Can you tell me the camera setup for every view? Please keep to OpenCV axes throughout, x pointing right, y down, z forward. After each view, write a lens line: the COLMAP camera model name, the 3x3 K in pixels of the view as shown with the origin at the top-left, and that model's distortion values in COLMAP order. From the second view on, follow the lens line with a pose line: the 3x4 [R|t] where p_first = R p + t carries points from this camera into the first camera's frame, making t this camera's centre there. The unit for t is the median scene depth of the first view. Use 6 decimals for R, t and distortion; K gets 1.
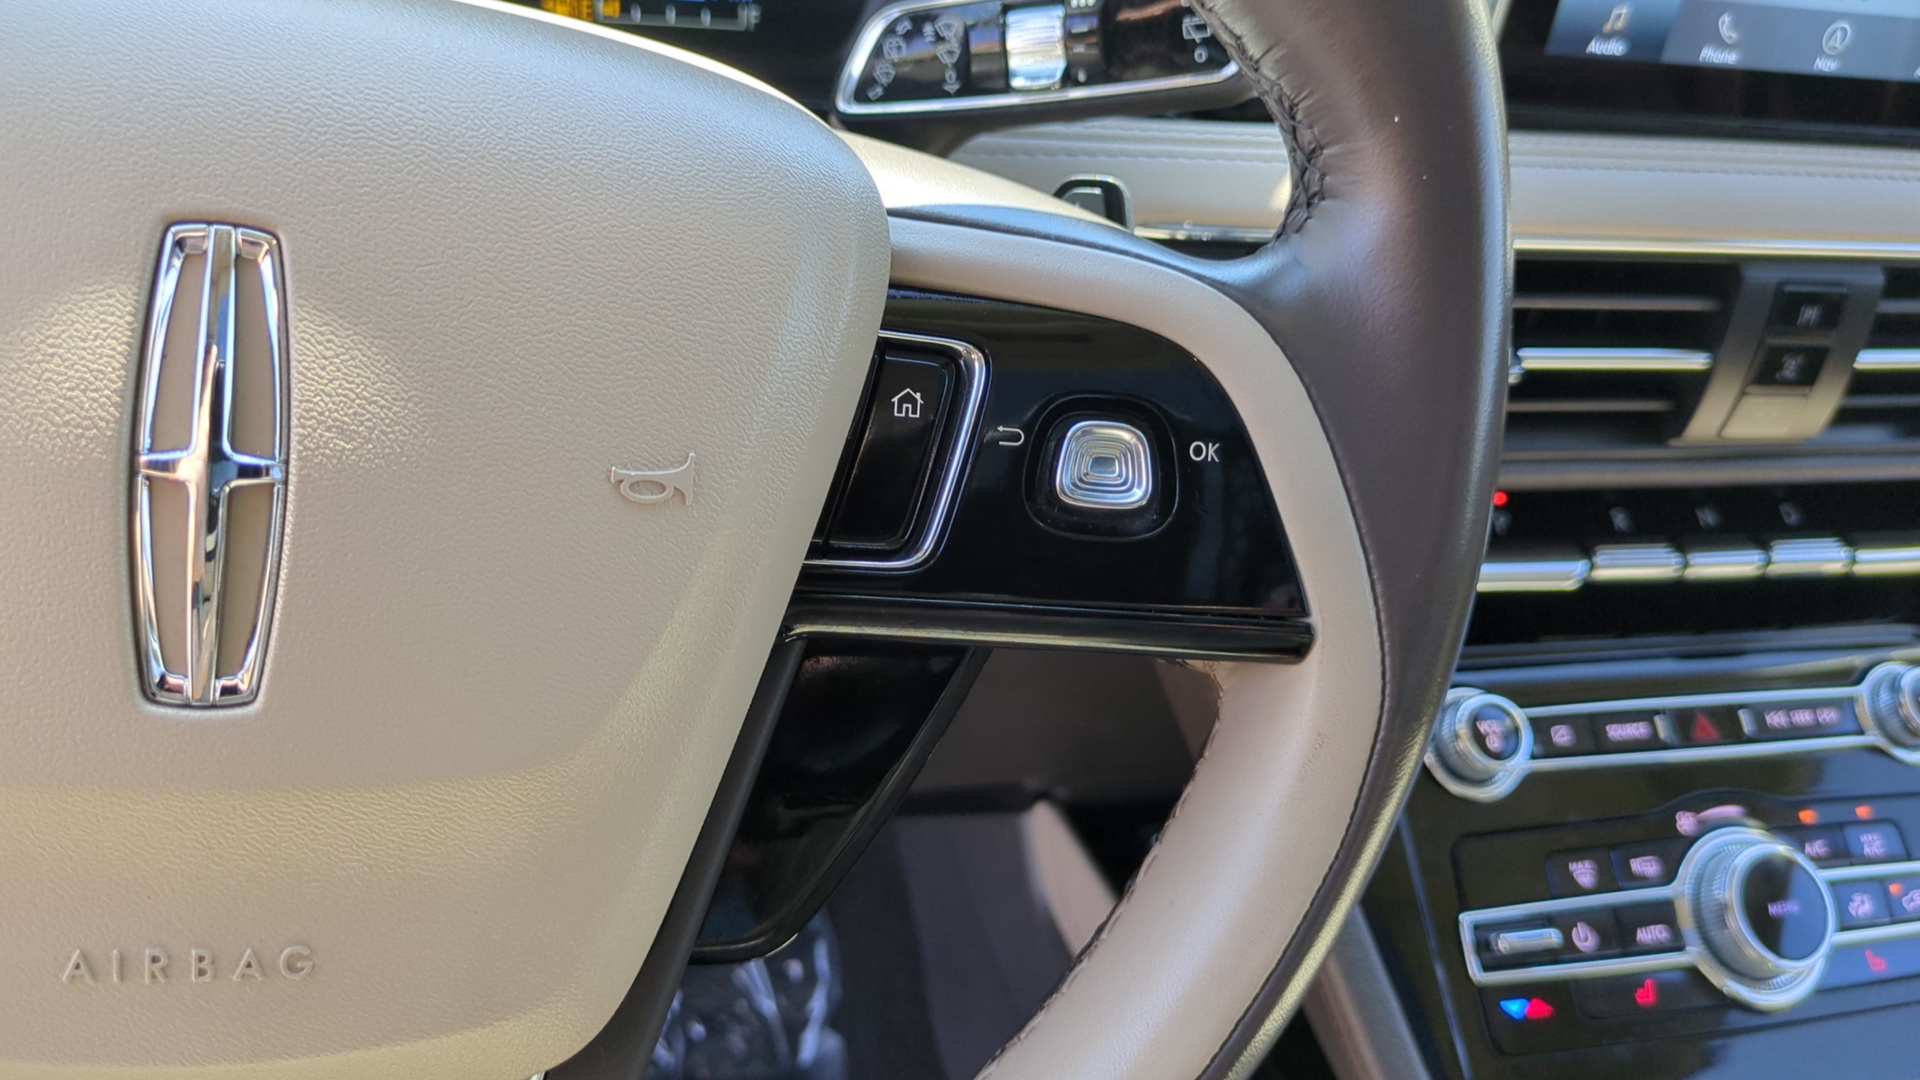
lens RADIAL K [[1674.3, 0, 1010.2], [0, 1674.3, 522.9], [0, 0, 1]] dist [0.054061, -0.095424]
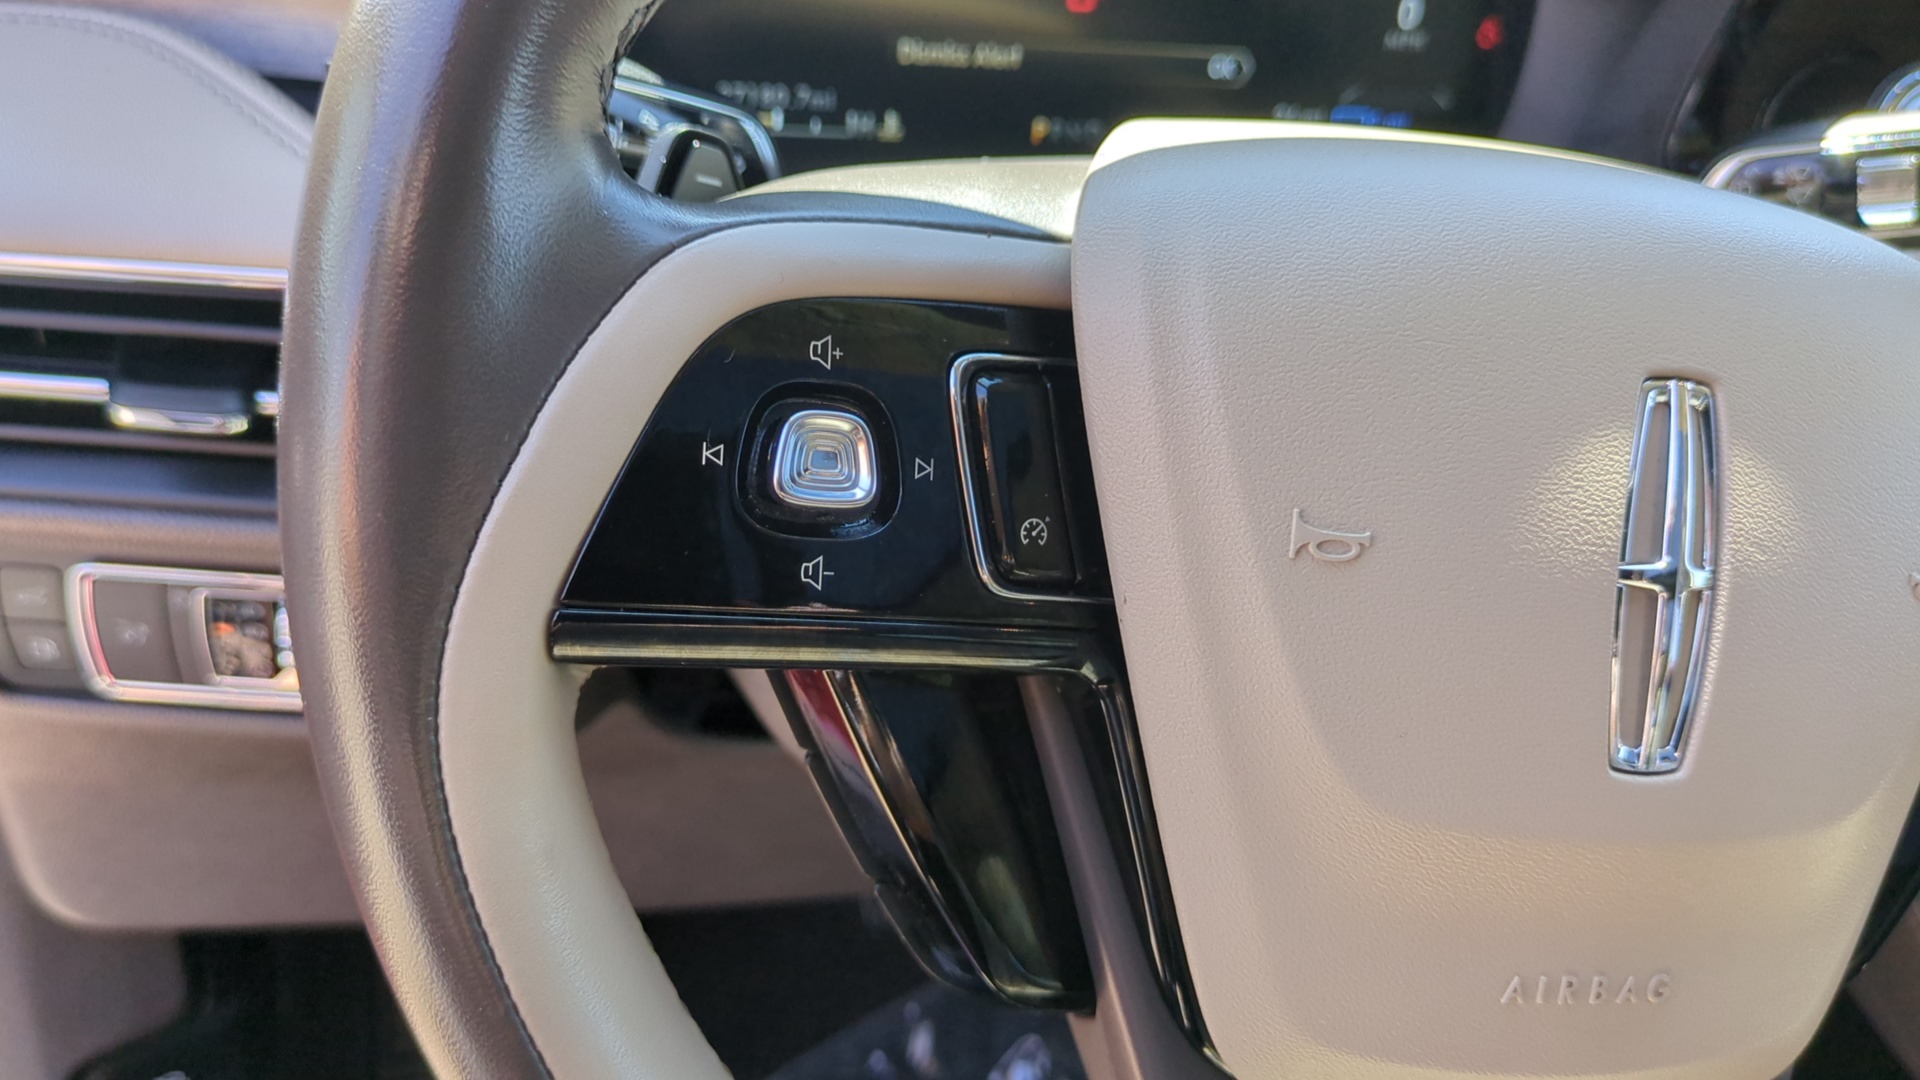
lens RADIAL K [[1674.3, 0, 989.1], [0, 1674.3, 514.8], [0, 0, 1]] dist [0.054061, -0.095424]
pose [[0.998968, -0.005015, -0.045134, -0.395746], [0.003074, 0.999072, -0.042970, -0.011556], [0.045308, 0.042786, 0.998056, -0.106362]]
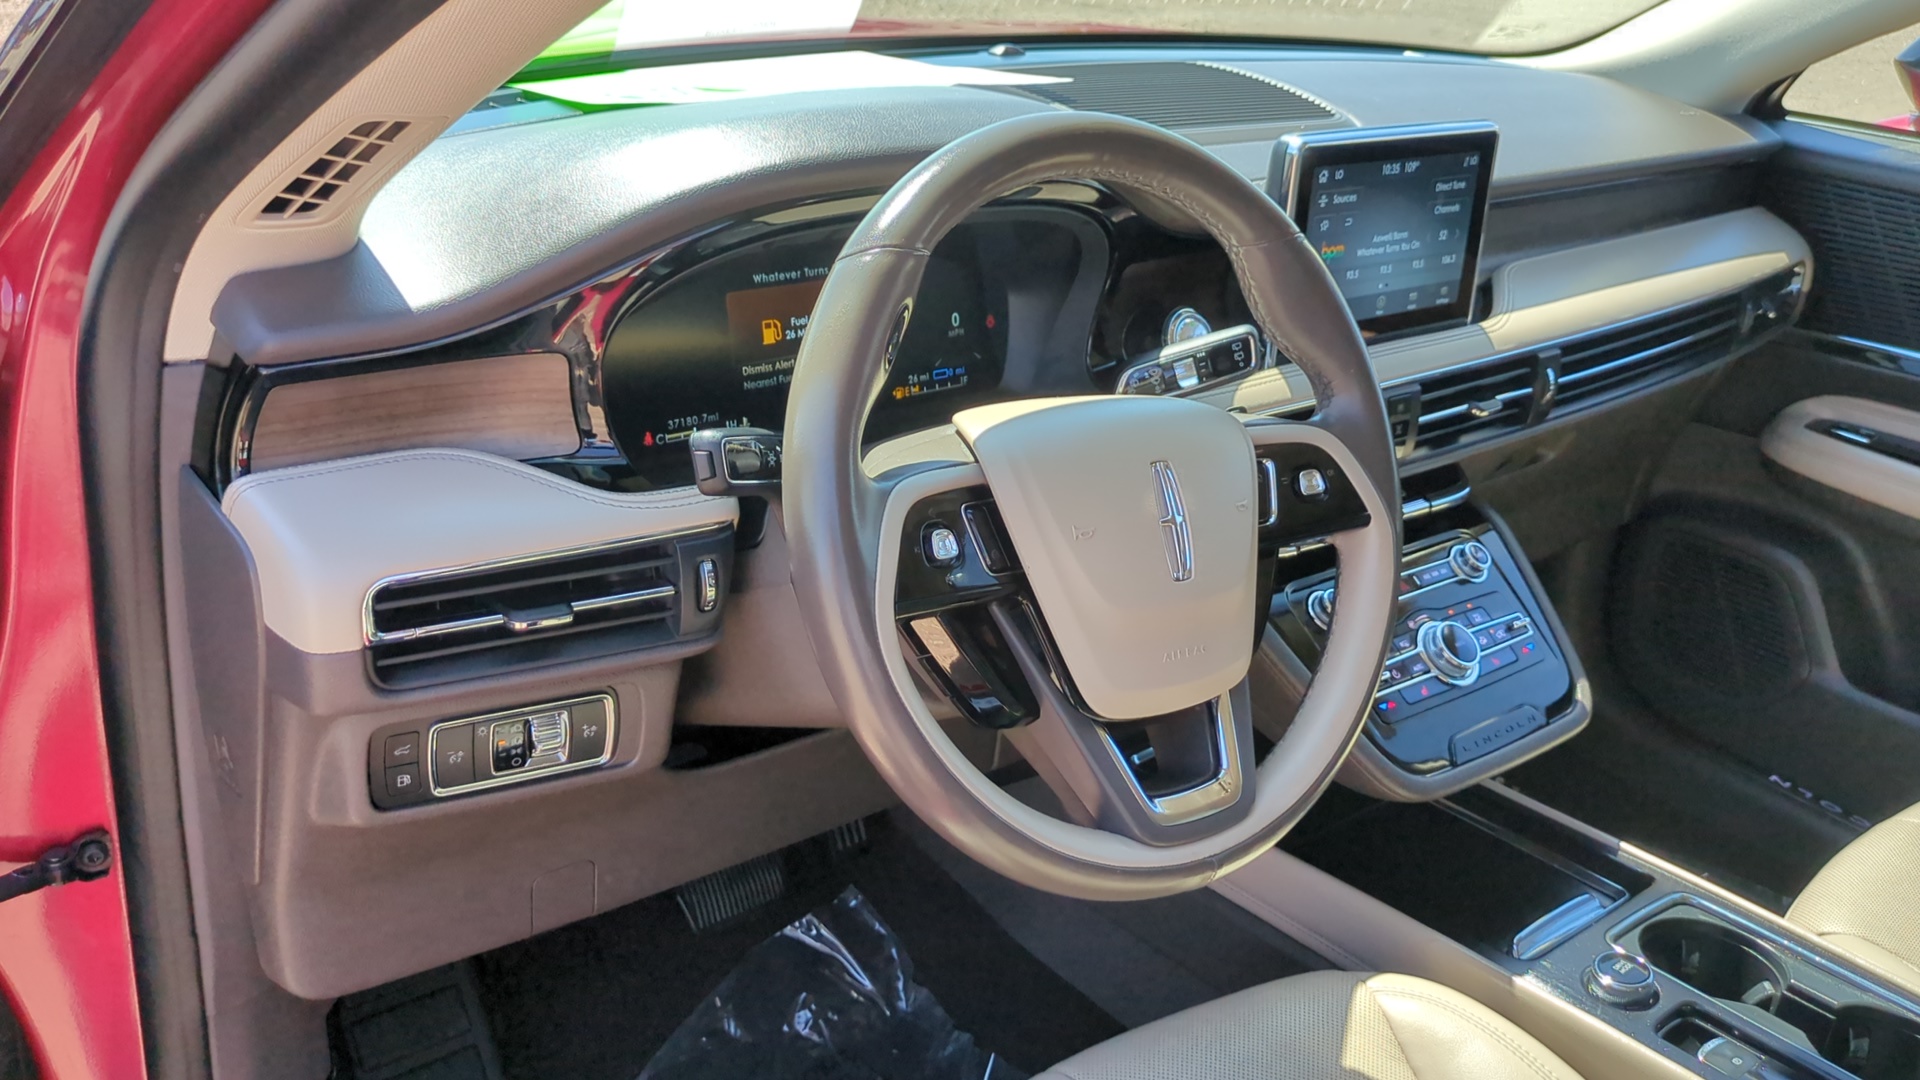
lens RADIAL K [[1674.3, 0, 1001.2], [0, 1674.3, 517.1], [0, 0, 1]] dist [0.054061, -0.095424]
pose [[0.912027, -0.230464, 0.339254, -0.959422], [0.273355, 0.958247, -0.083906, 0.080622], [-0.305752, 0.169261, 0.936945, -1.139841]]
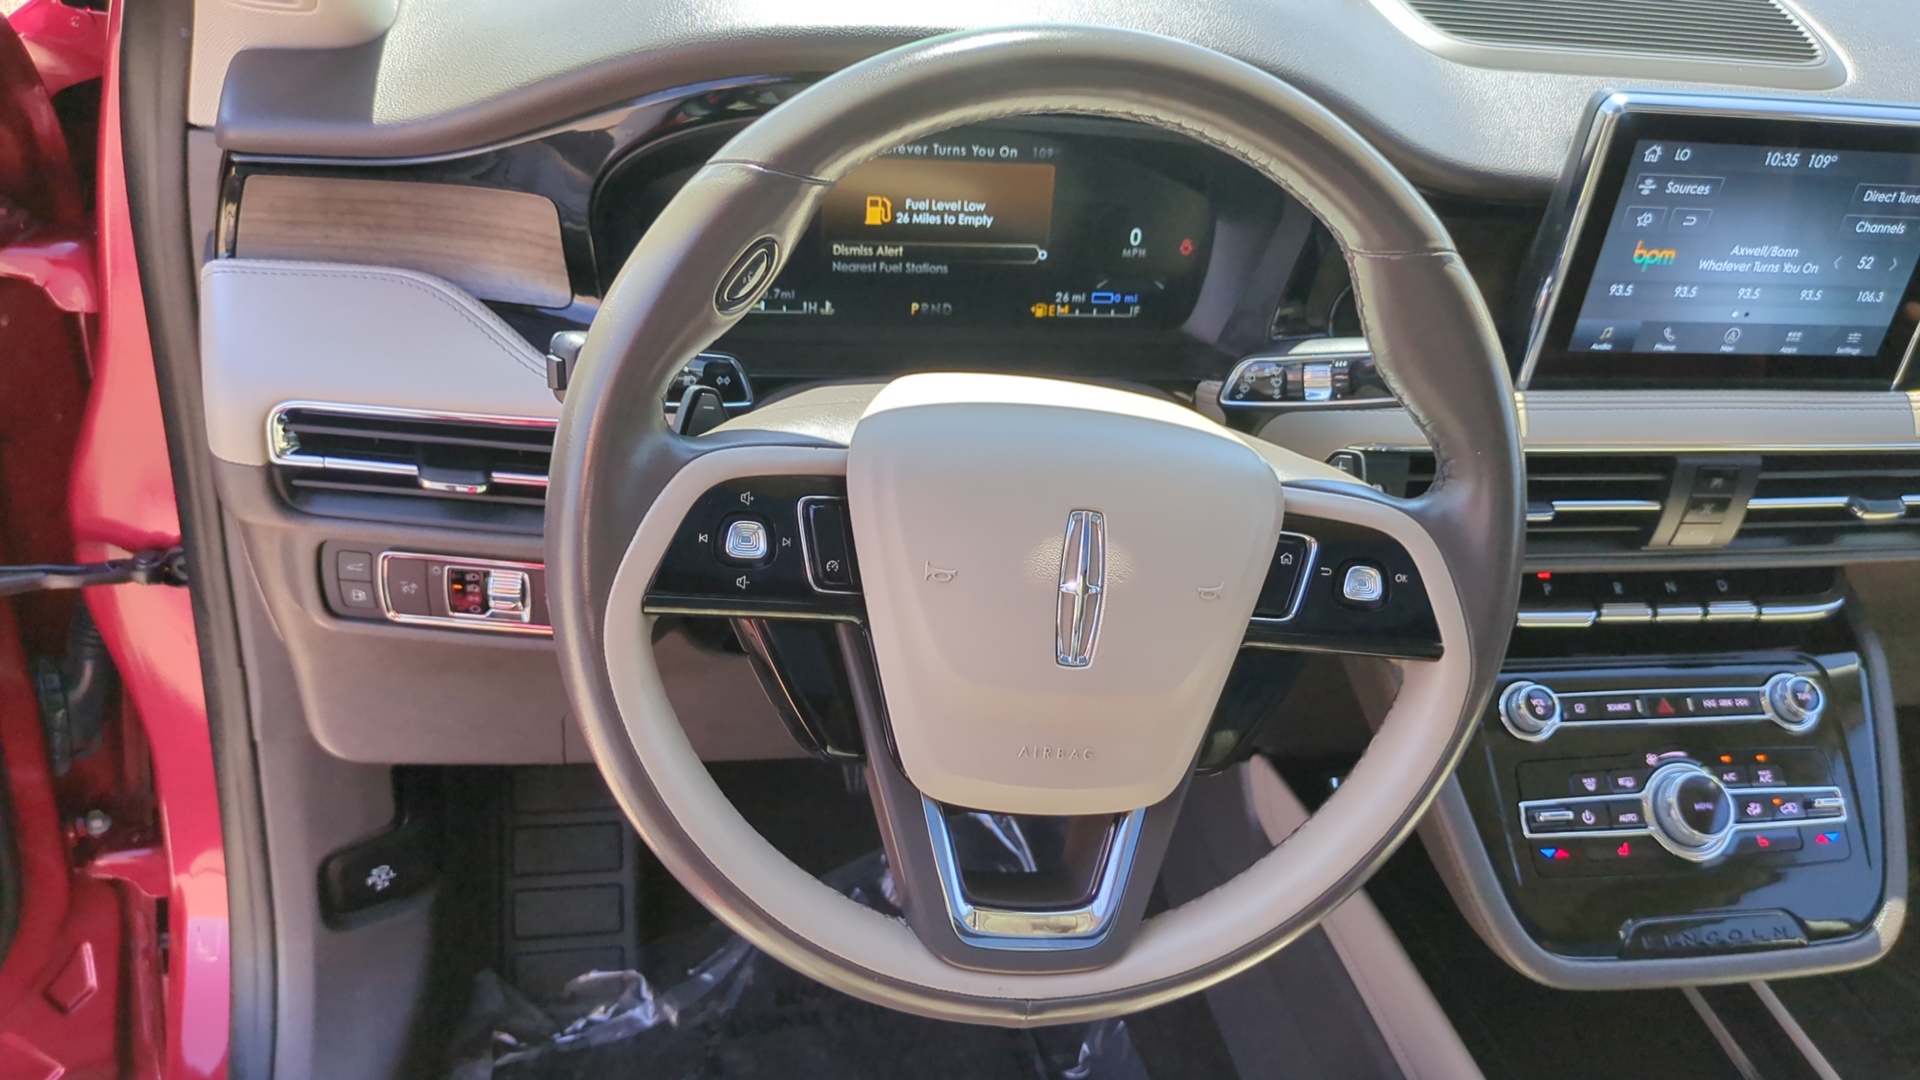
lens RADIAL K [[1674.3, 0, 993.9], [0, 1674.3, 527.7], [0, 0, 1]] dist [0.054061, -0.095424]
pose [[0.996953, 0.015245, -0.076498, -0.174048], [-0.015314, 0.999883, -0.000306, -0.060951], [0.076484, 0.001476, 0.997070, -0.903434]]
